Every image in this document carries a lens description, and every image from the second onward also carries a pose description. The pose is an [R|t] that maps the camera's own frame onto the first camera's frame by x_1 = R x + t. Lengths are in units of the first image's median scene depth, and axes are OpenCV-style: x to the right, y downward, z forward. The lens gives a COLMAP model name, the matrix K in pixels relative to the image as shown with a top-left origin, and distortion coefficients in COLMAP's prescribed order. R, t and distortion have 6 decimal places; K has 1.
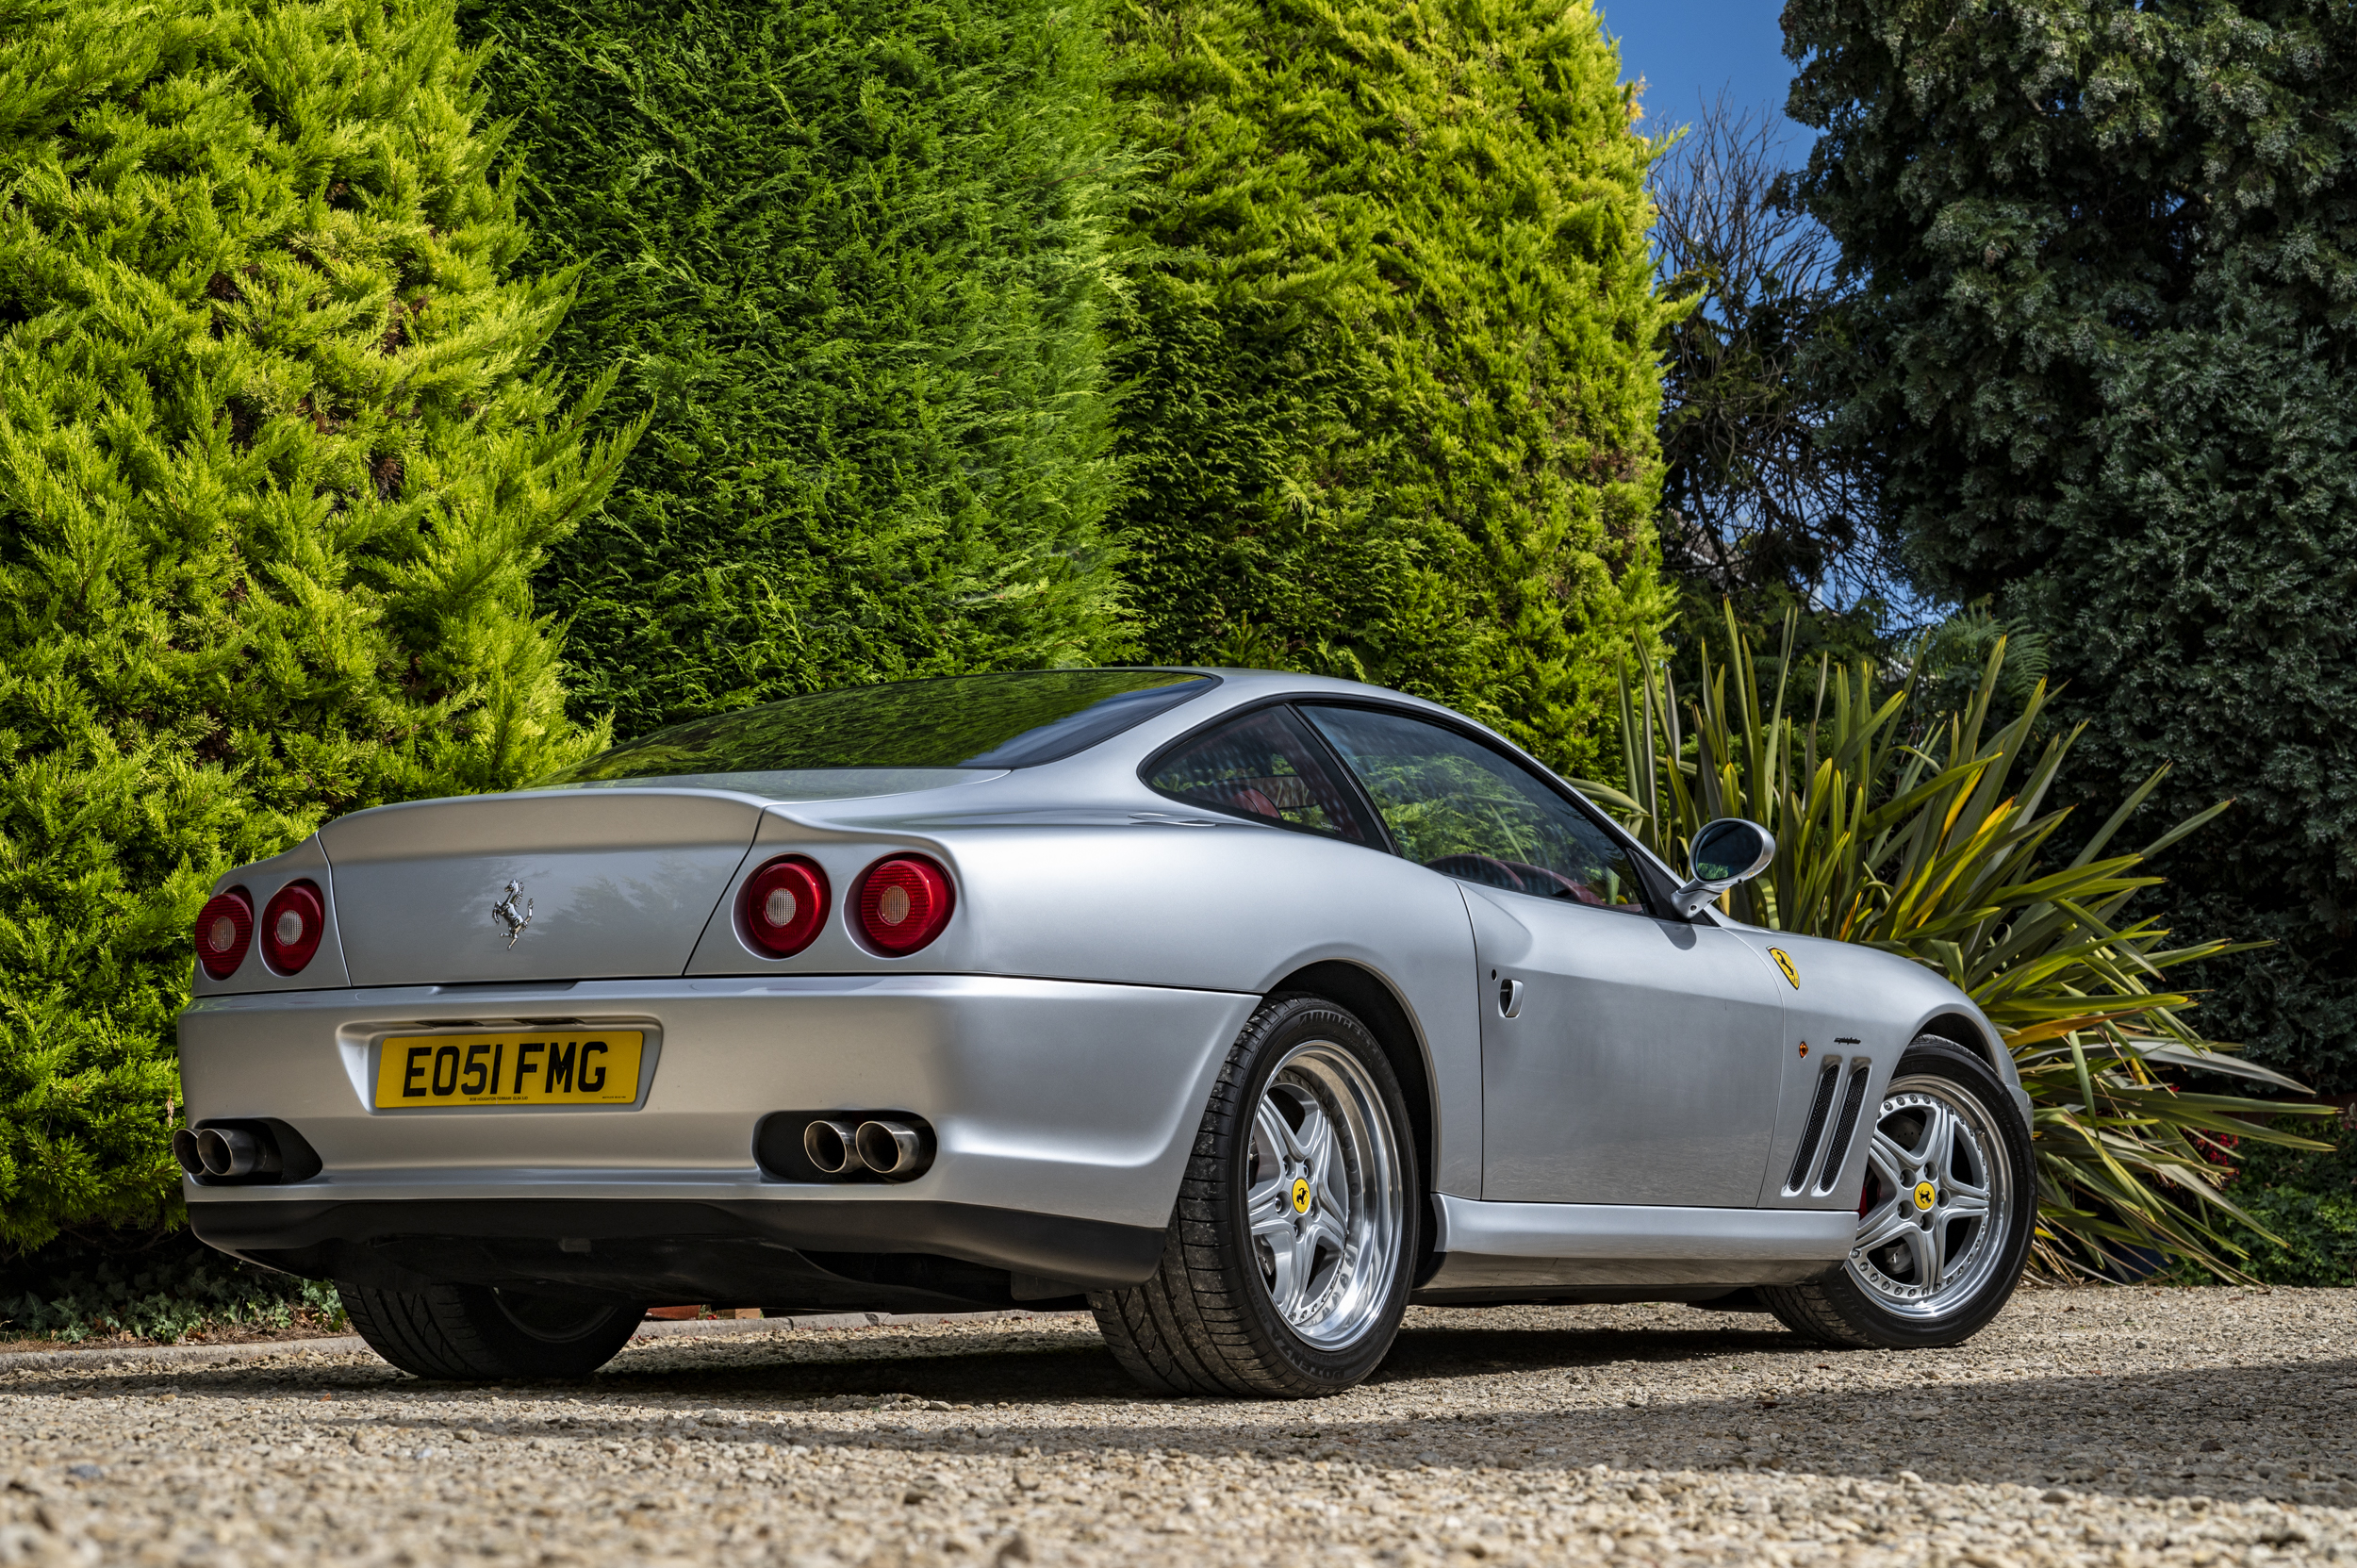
lens RADIAL K [[4955.7, 0, 1178.5], [0, 4955.7, 784.0], [0, 0, 1]] dist [-0.008405, -0.451306]
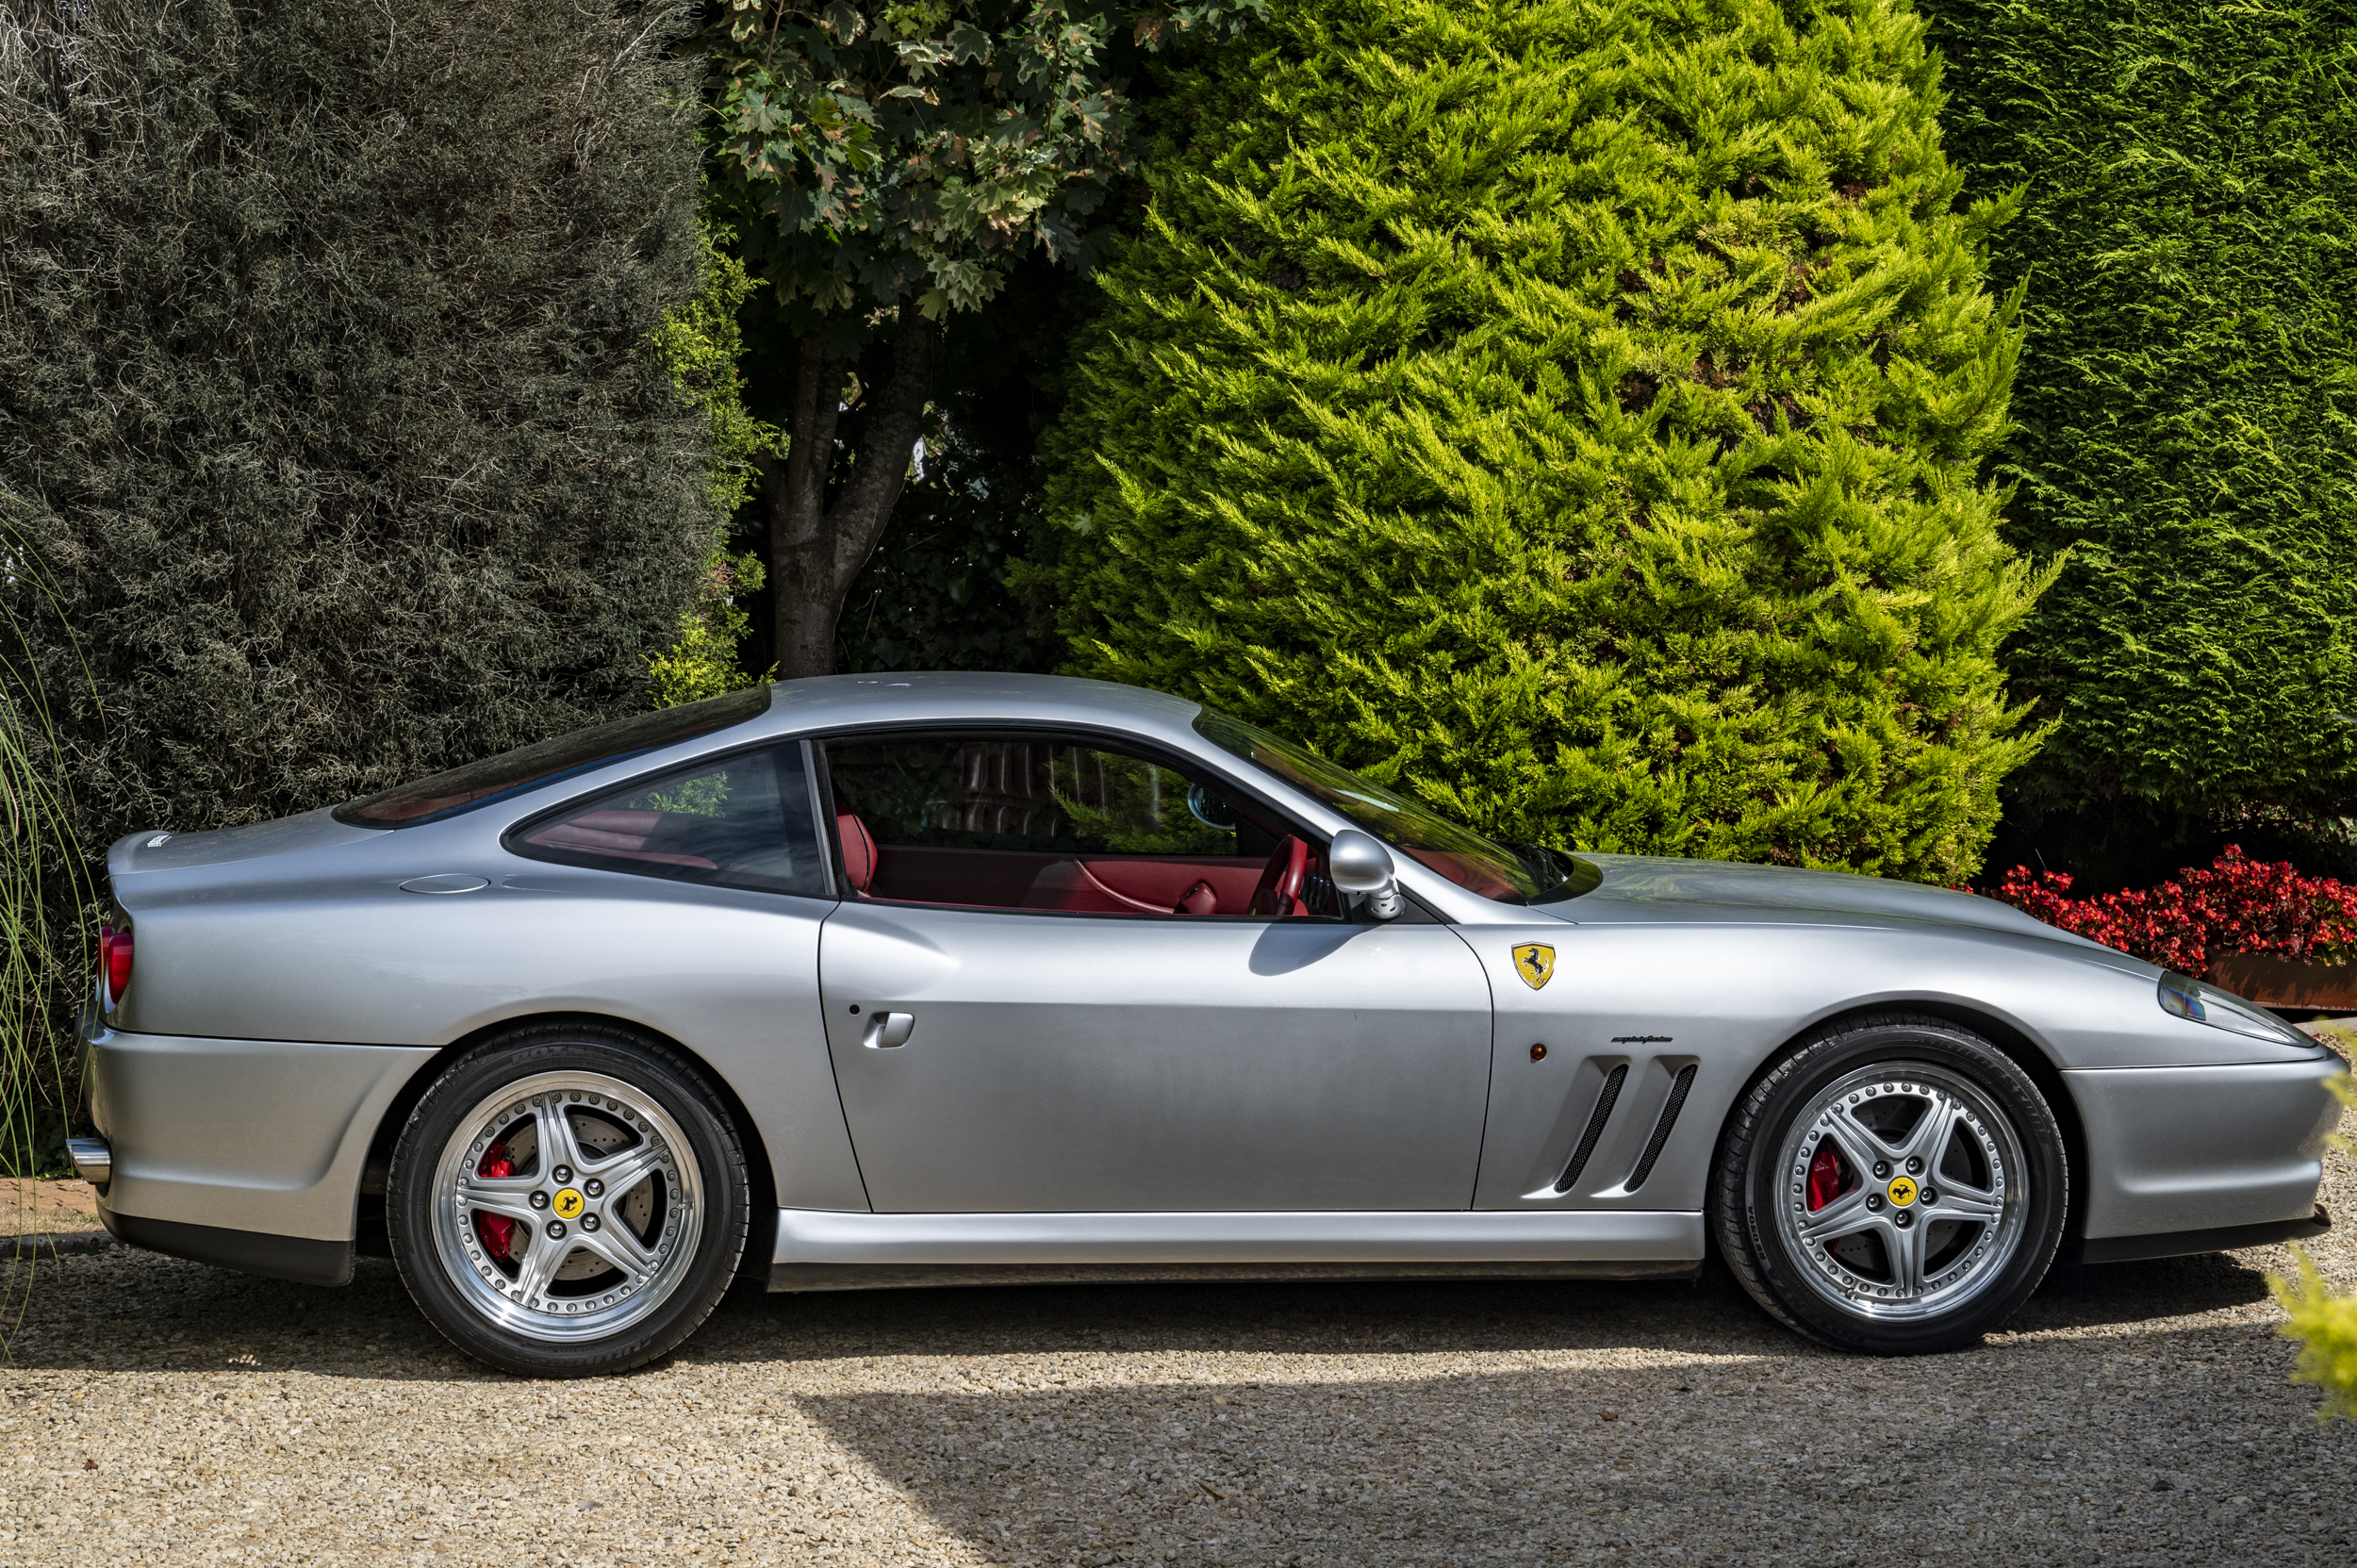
lens RADIAL K [[4680.7, 0, 1178.5], [0, 4680.7, 784.0], [0, 0, 1]] dist [0.001545, -0.103491]
pose [[0.804862, 0.014339, -0.593288, 0.448704], [0.078528, 0.988344, 0.130419, -0.141922], [0.588243, -0.151559, 0.794355, -0.067607]]
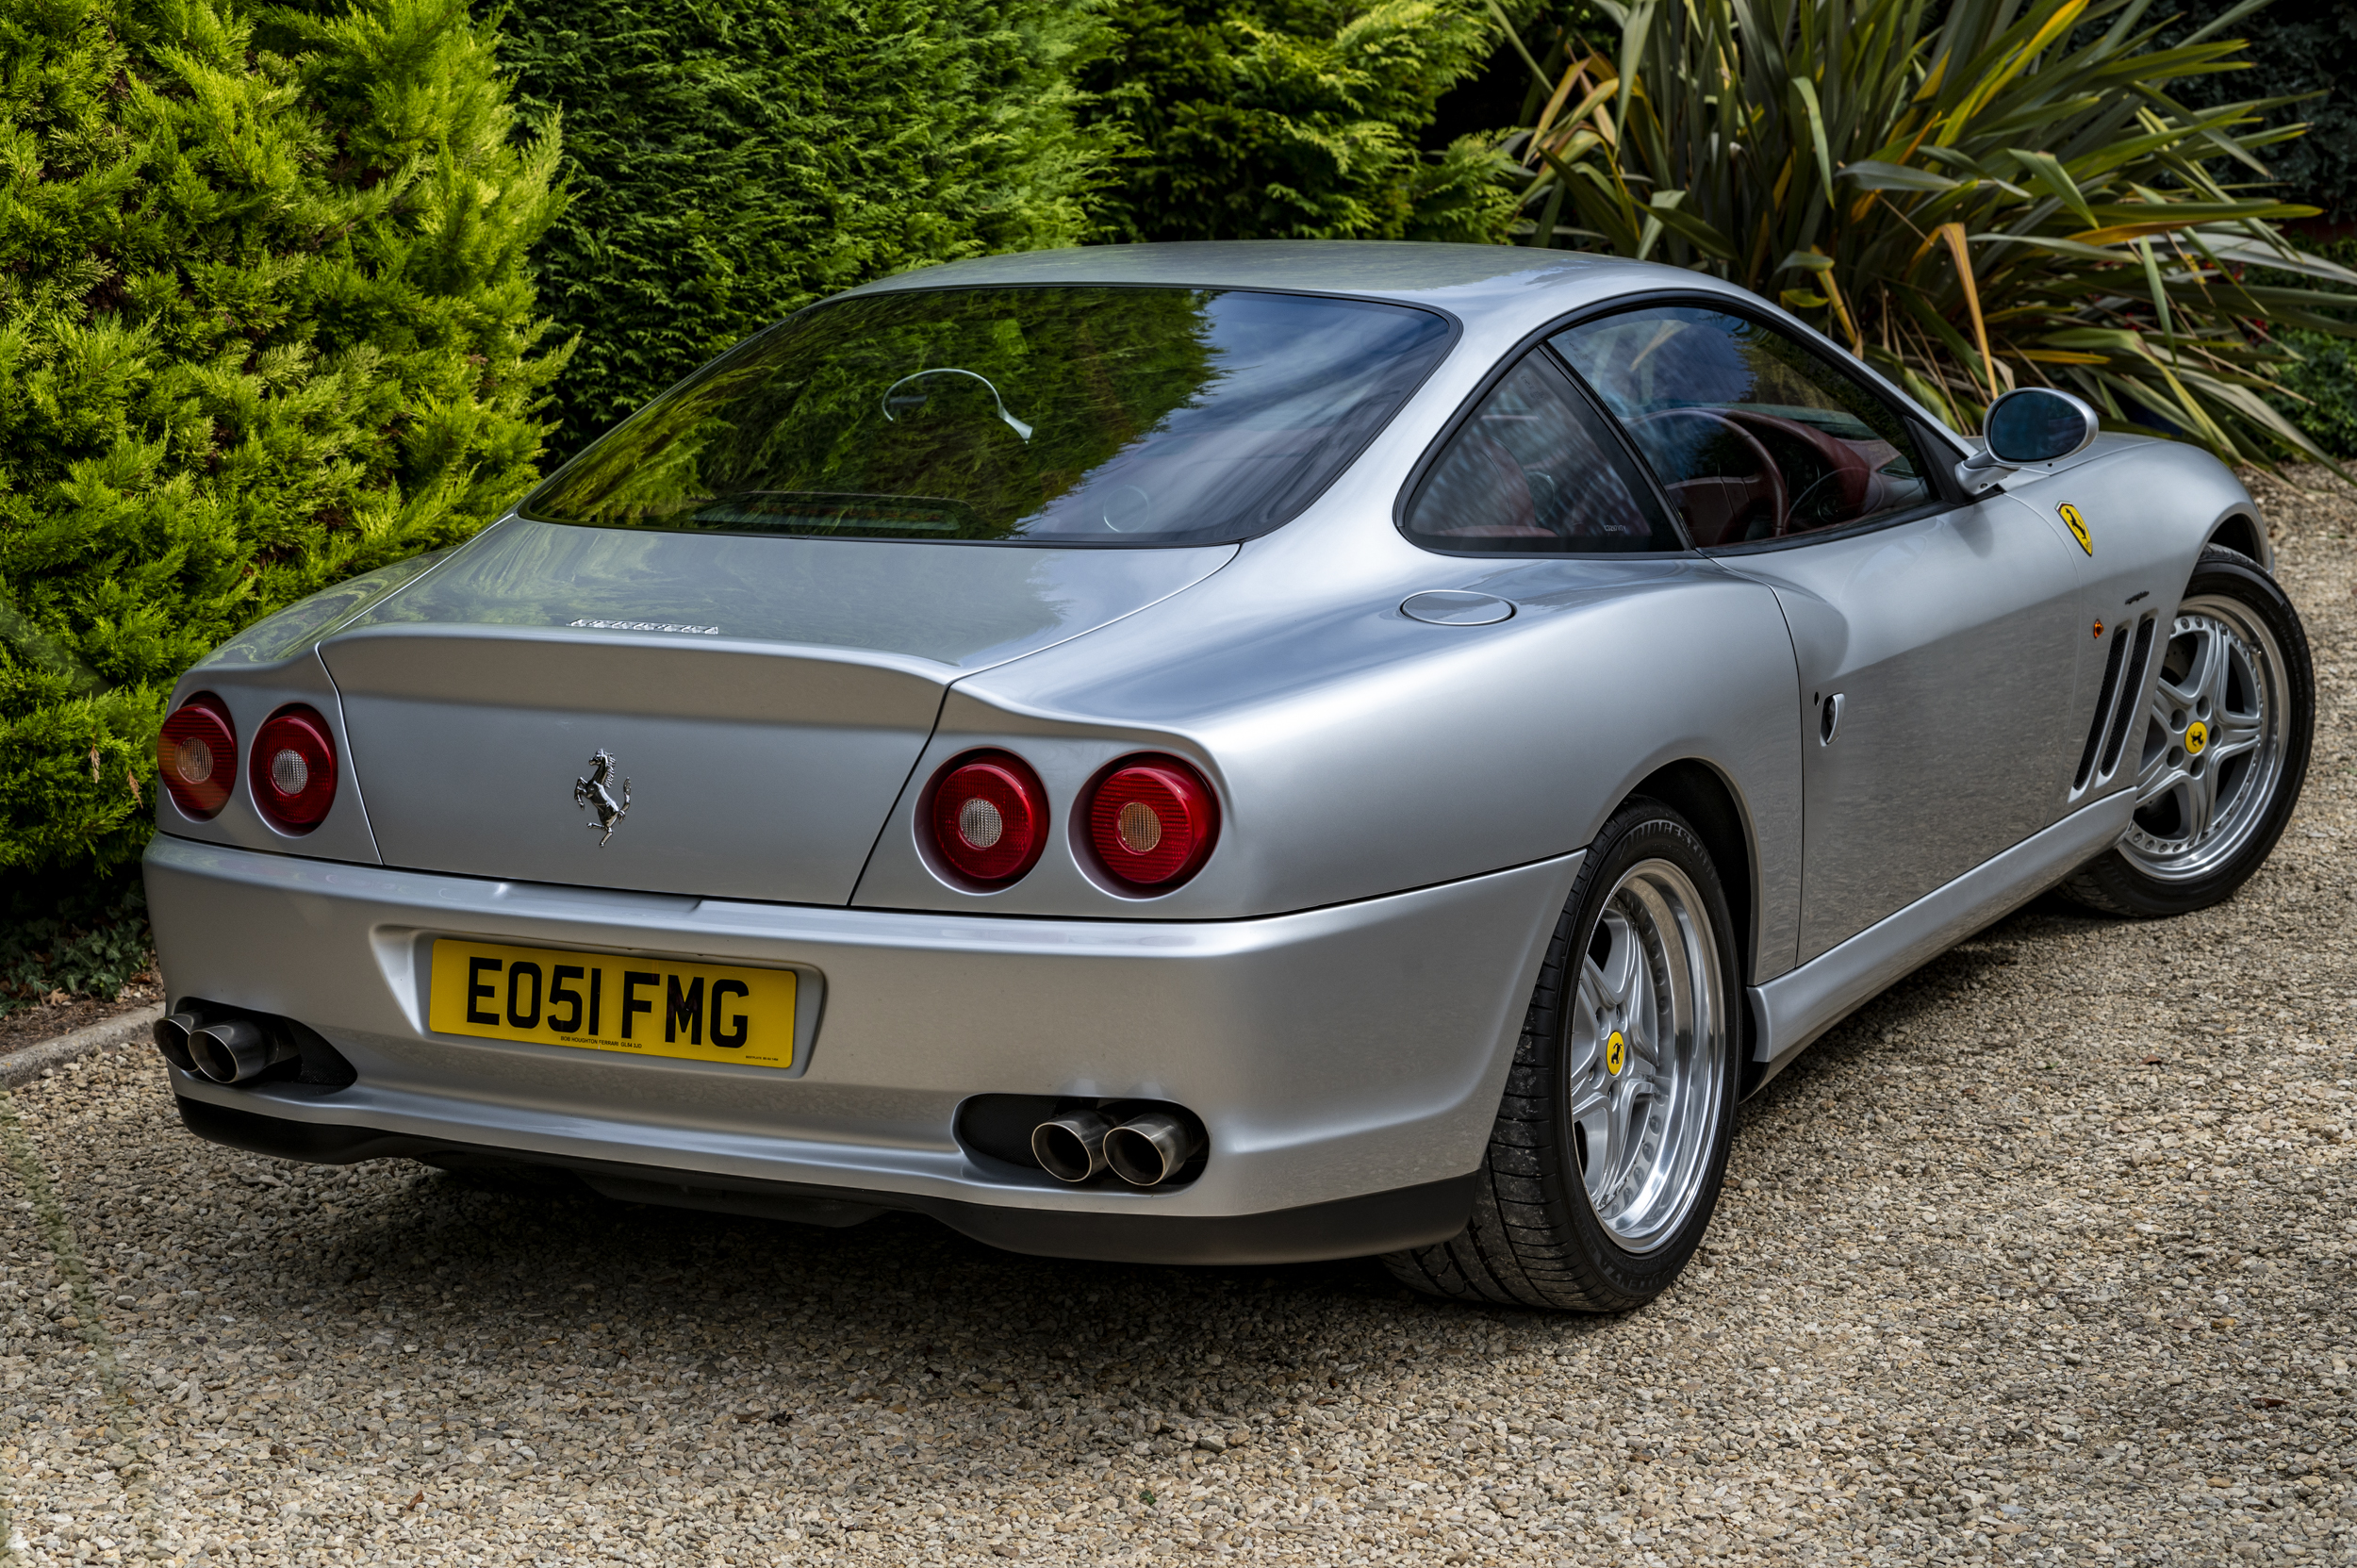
lens RADIAL K [[4680.7, 0, 1178.5], [0, 4680.7, 784.0], [0, 0, 1]] dist [0.001545, -0.103491]
pose [[0.997675, -0.039936, 0.055219, -0.066723], [0.023875, 0.963768, 0.265670, -0.125112], [-0.063828, -0.263734, 0.962481, 0.241132]]
